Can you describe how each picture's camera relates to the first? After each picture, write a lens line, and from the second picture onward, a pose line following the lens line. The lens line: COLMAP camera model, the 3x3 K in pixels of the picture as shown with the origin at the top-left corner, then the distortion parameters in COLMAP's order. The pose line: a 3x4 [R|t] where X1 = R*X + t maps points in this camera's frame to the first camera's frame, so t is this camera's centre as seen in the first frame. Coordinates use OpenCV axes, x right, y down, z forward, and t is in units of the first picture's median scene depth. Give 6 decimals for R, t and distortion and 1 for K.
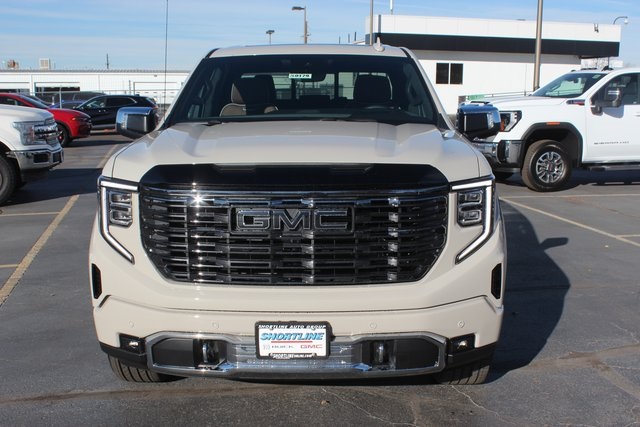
lens RADIAL K [[729.9, 0, 349.3], [0, 729.9, 203.6], [0, 0, 1]] dist [-0.037919, -0.007890]
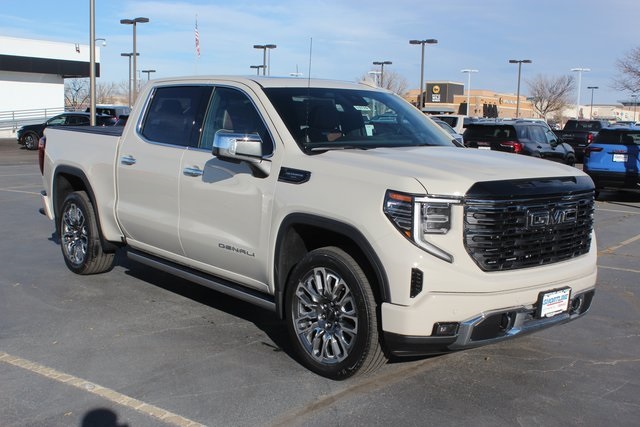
lens RADIAL K [[729.9, 0, 349.3], [0, 729.9, 203.6], [0, 0, 1]] dist [-0.037919, -0.007890]
pose [[0.746924, -0.046299, 0.663295, -1.267658], [0.063794, 0.997961, -0.002178, -0.026357], [-0.661842, 0.043941, 0.748355, 0.186420]]
